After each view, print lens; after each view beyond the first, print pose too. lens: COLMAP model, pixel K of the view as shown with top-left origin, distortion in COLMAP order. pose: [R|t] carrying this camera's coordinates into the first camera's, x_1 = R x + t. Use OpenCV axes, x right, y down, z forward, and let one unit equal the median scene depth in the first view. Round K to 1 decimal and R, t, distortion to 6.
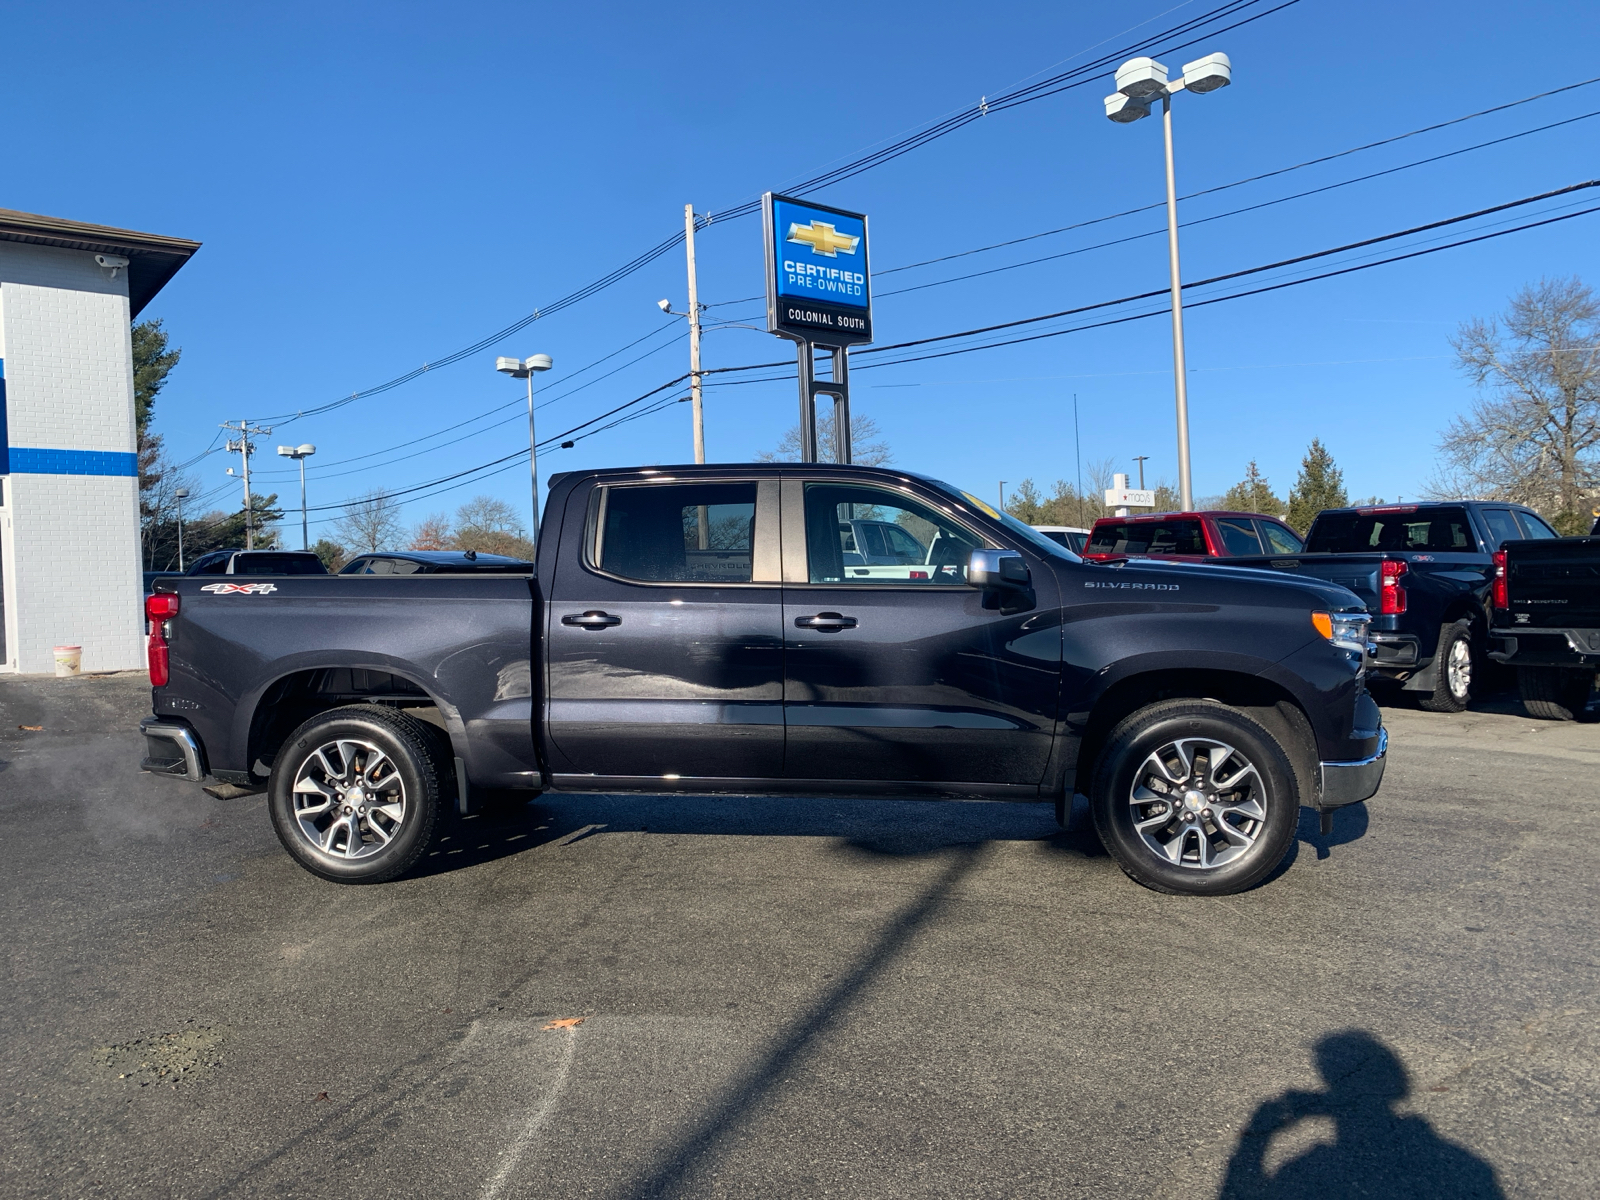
lens RADIAL K [[1180.5, 0, 799.8], [0, 1180.5, 651.5], [0, 0, 1]] dist [0.000615, -0.065836]
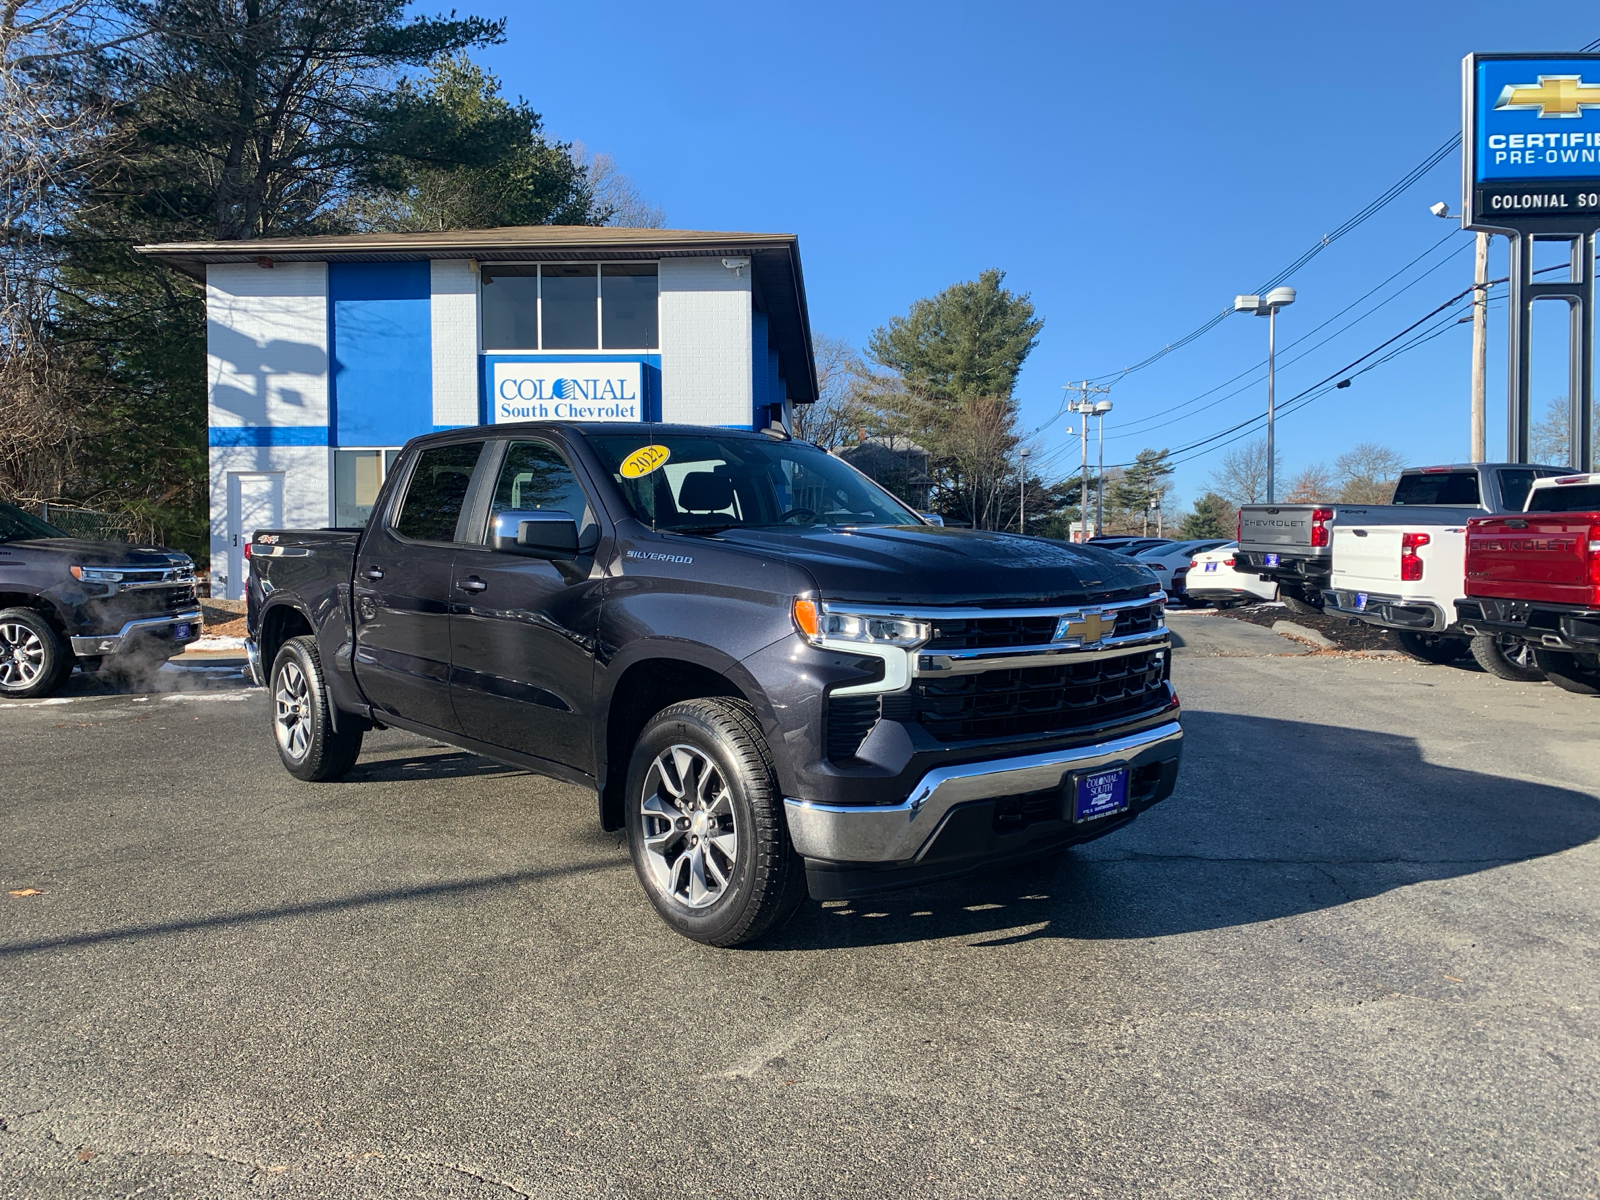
lens RADIAL K [[1196.0, 0, 798.6], [0, 1196.0, 618.4], [0, 0, 1]] dist [0.054552, -0.073801]
pose [[0.746746, 0.056514, -0.662704, 0.188342], [-0.049977, 0.998334, 0.028820, -0.008321], [0.663229, 0.011599, 0.748327, 0.088041]]
